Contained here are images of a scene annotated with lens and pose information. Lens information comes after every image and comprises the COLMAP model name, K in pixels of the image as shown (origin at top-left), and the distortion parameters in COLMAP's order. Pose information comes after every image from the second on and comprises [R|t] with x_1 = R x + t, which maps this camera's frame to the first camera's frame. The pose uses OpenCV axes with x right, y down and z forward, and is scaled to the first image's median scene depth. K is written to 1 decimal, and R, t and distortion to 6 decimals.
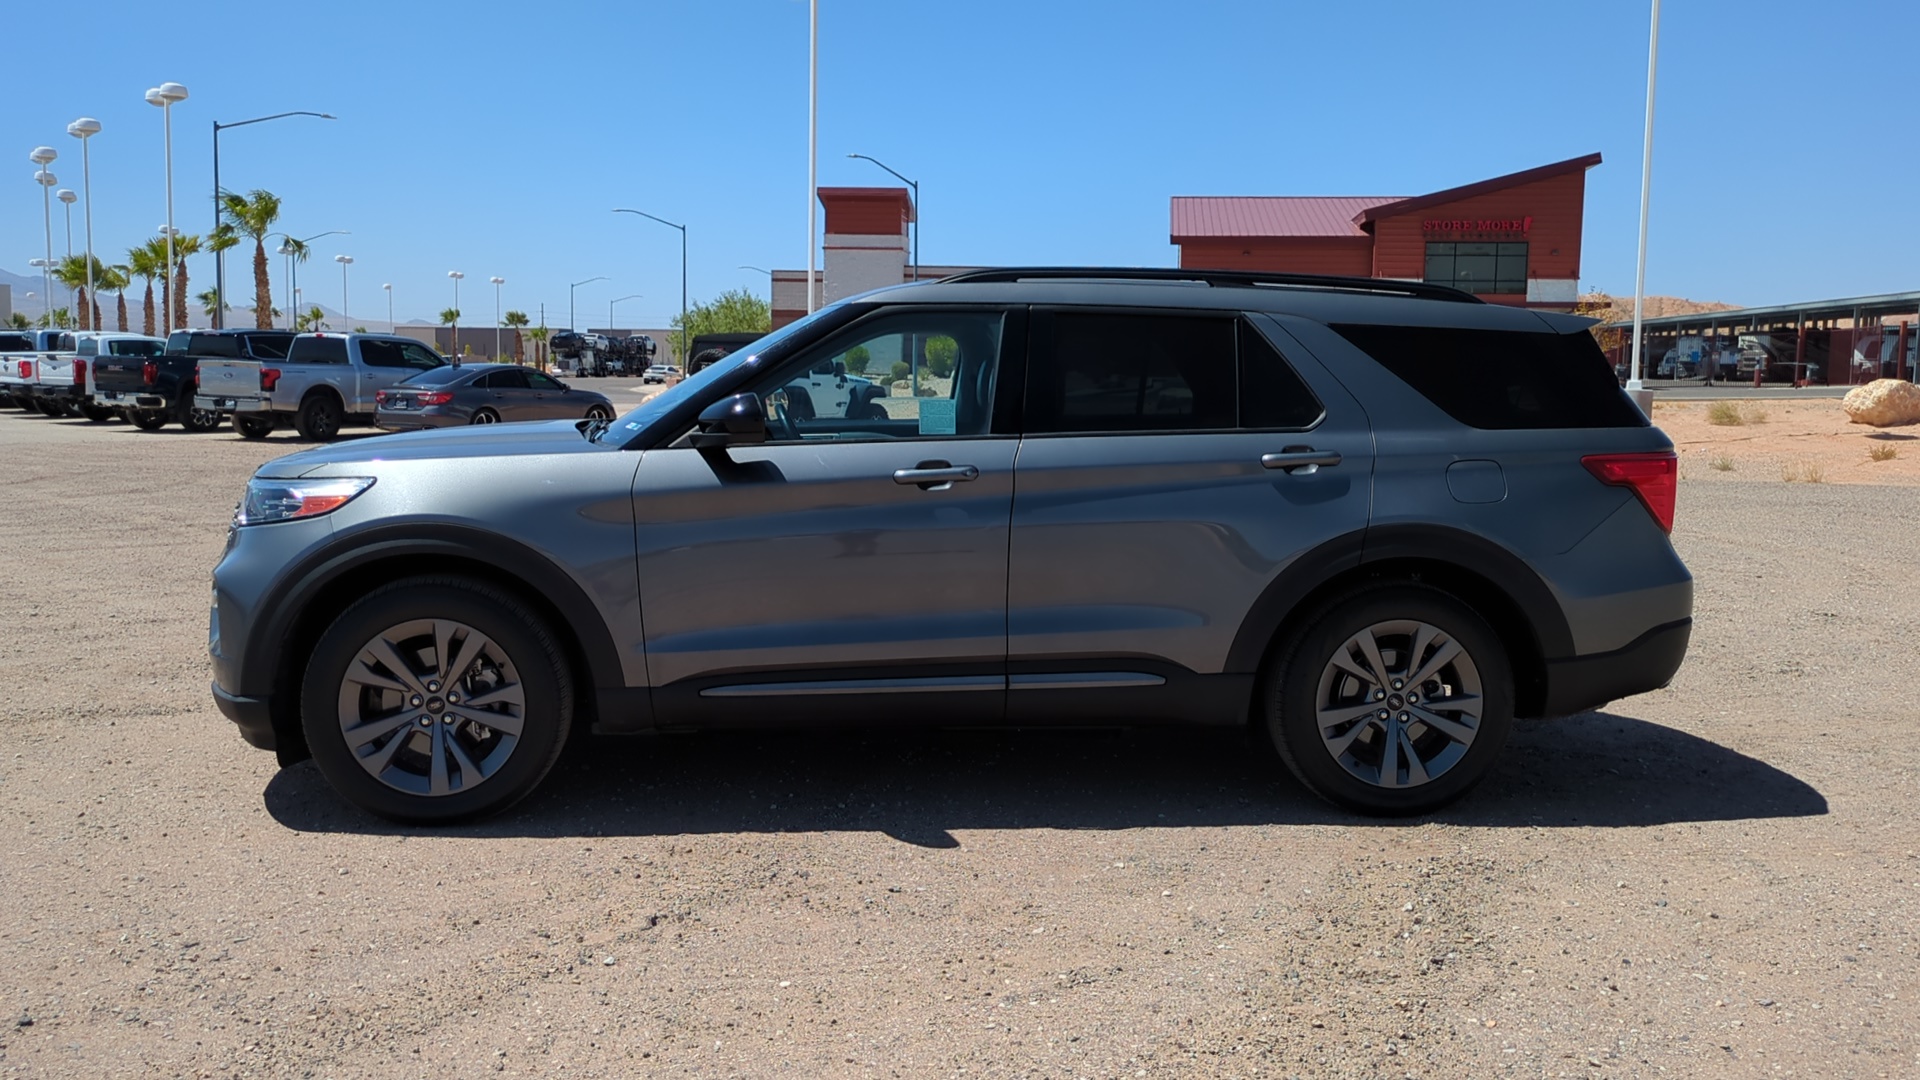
lens RADIAL K [[1647.7, 0, 977.9], [0, 1647.7, 541.1], [0, 0, 1]] dist [0.081817, -0.122842]
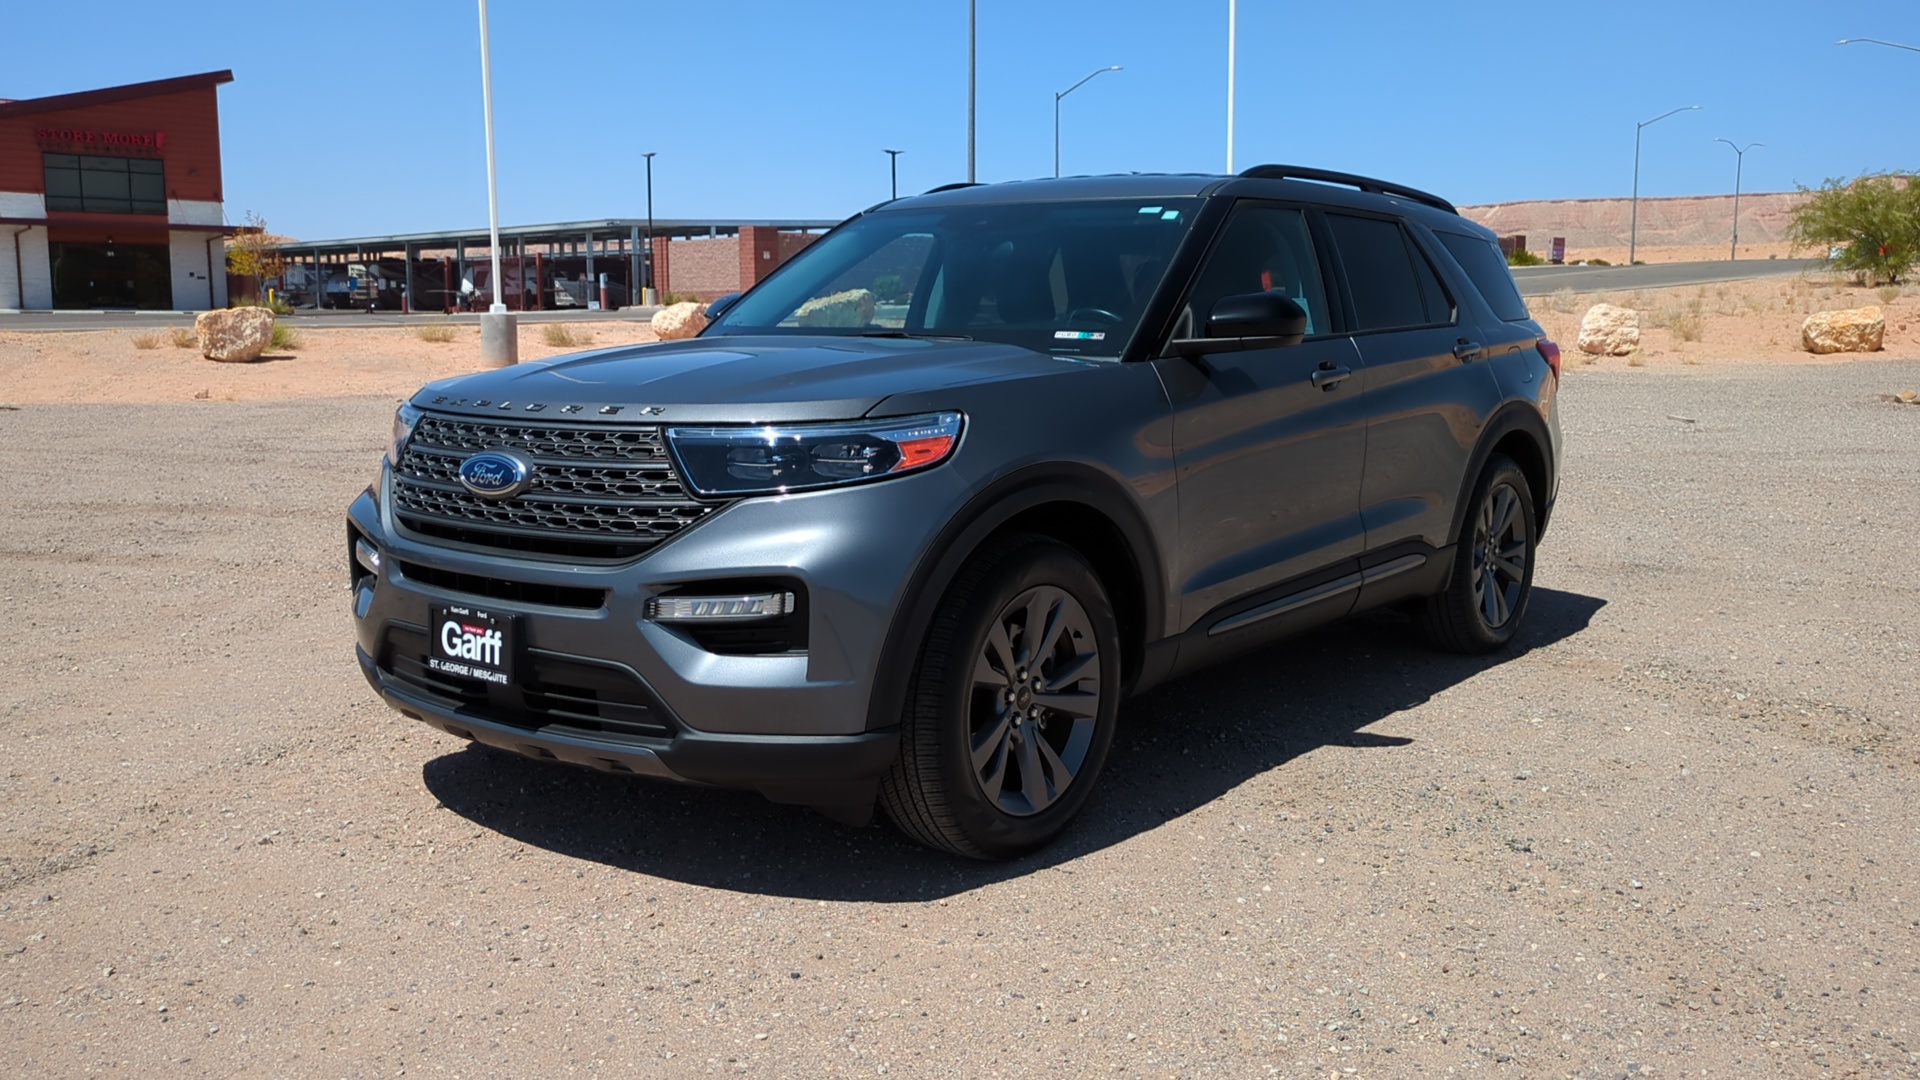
lens RADIAL K [[1647.7, 0, 977.9], [0, 1647.7, 541.1], [0, 0, 1]] dist [0.081817, -0.122842]
pose [[0.679776, -0.114019, 0.724503, -0.884006], [0.083831, 0.993447, 0.077689, -0.036318], [-0.728613, 0.007925, 0.684879, 0.478862]]
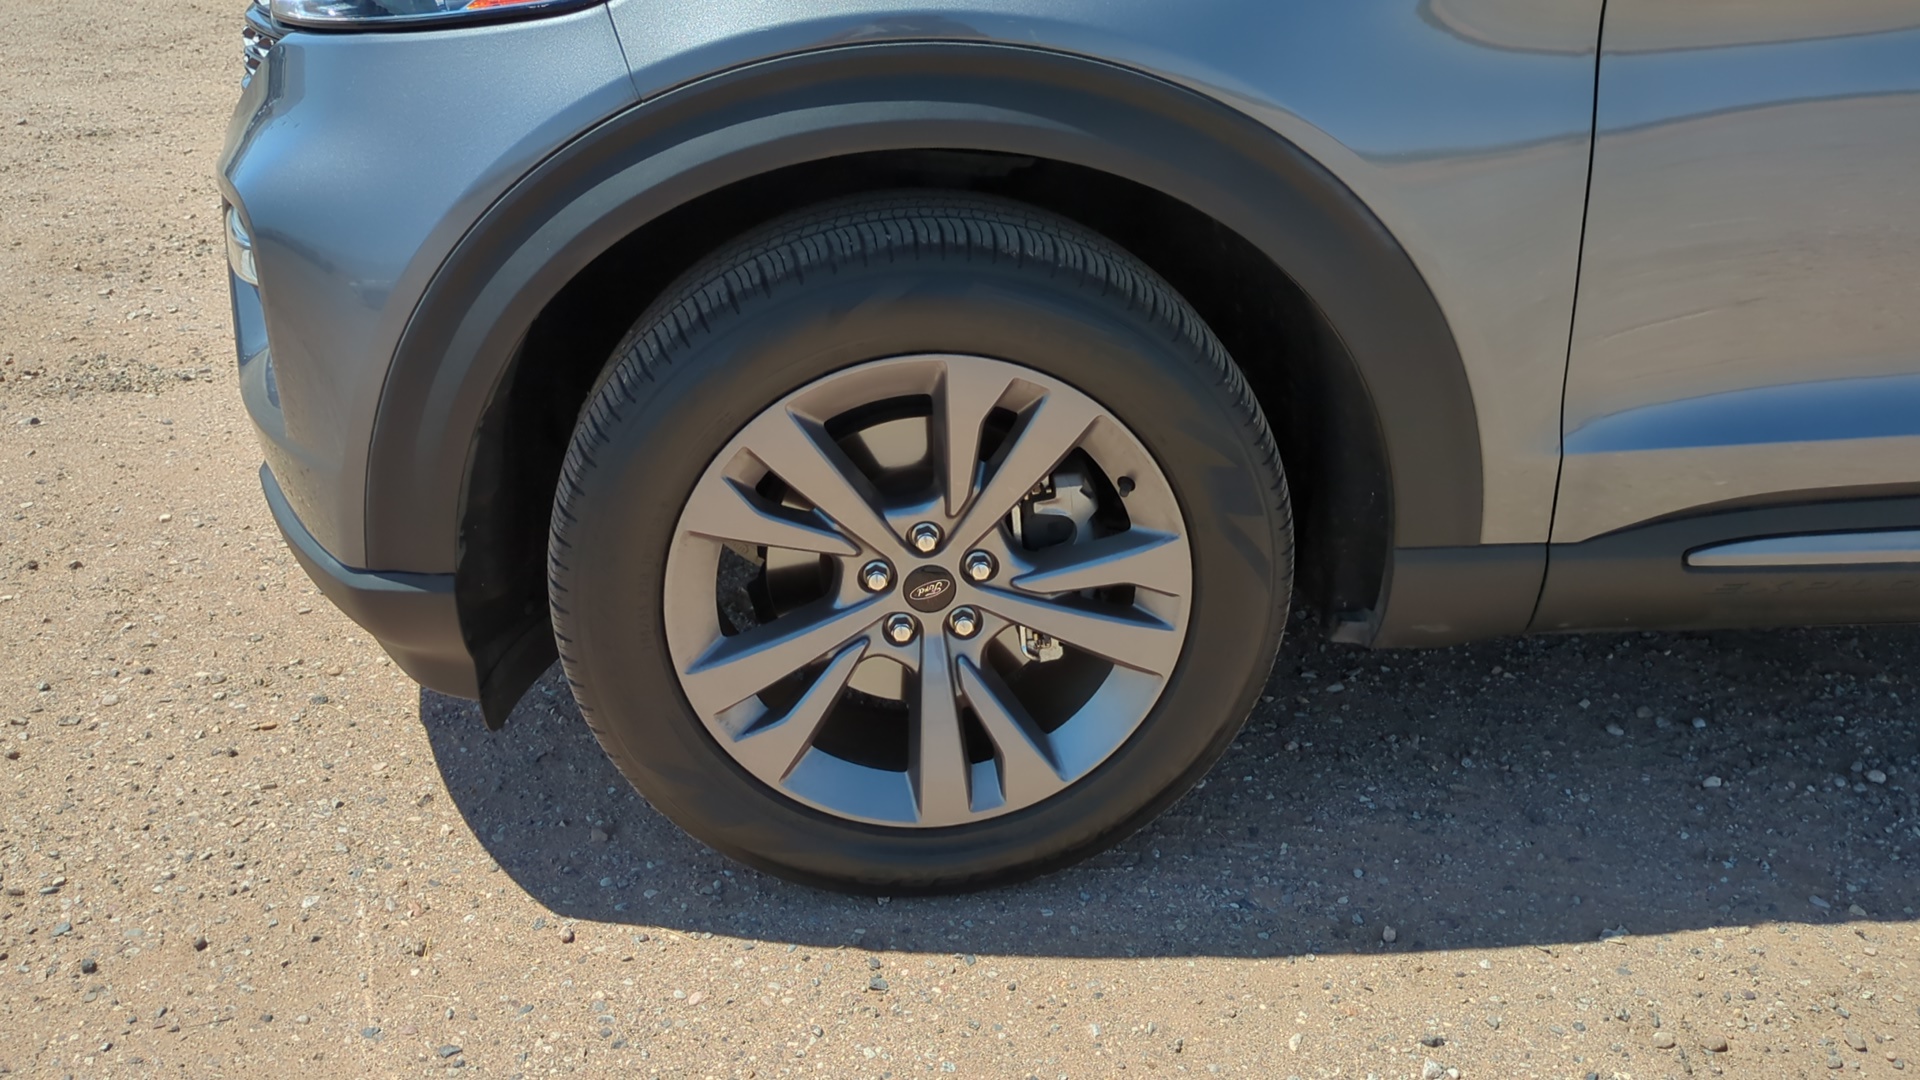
lens RADIAL K [[1647.7, 0, 977.9], [0, 1647.7, 541.1], [0, 0, 1]] dist [0.081817, -0.122842]
pose [[0.999927, 0.007709, 0.009279, -0.316247], [-0.010334, 0.944241, 0.329093, -0.023280], [-0.006225, -0.329164, 0.944252, 0.671701]]
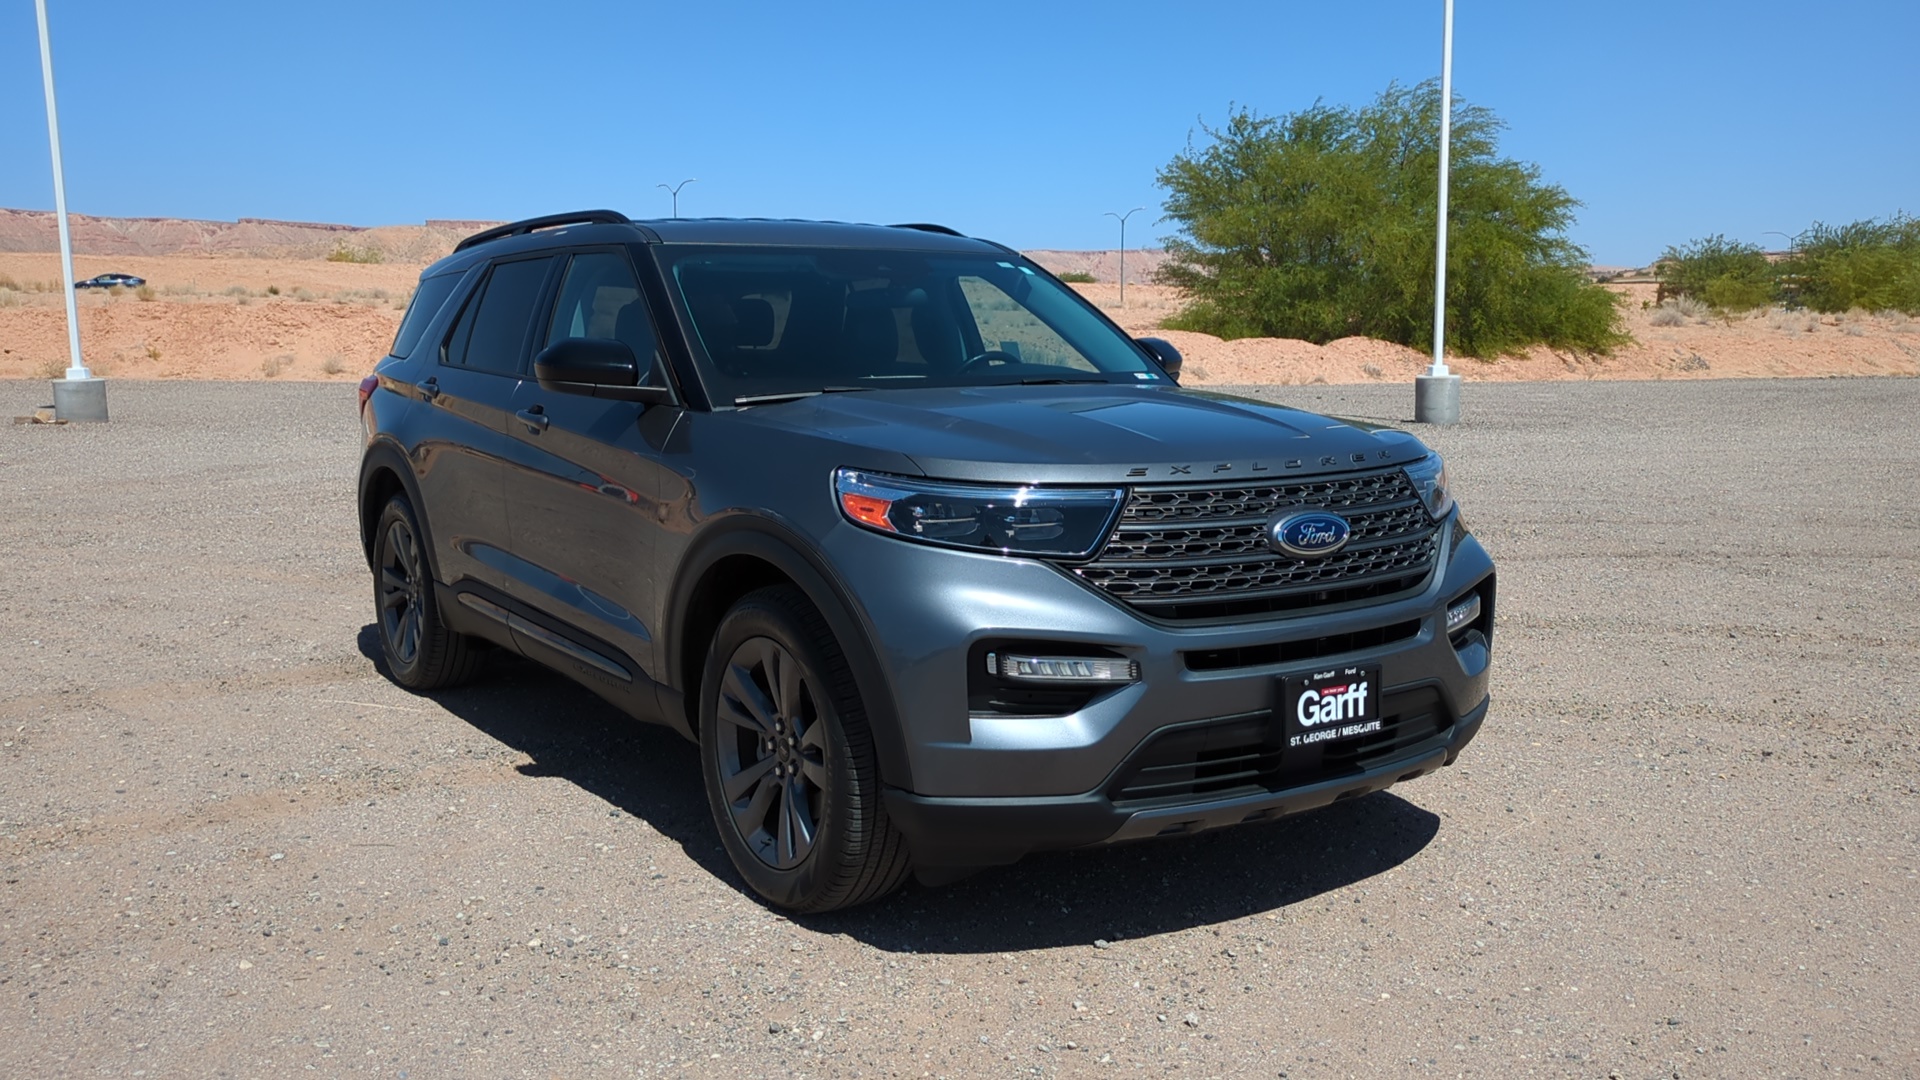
lens RADIAL K [[1647.7, 0, 977.9], [0, 1647.7, 541.1], [0, 0, 1]] dist [0.081817, -0.122842]
pose [[-0.500153, -0.125651, 0.856772, -1.043041], [0.080553, 0.978375, 0.190509, -0.173742], [-0.862182, 0.164299, -0.479215, 1.616936]]
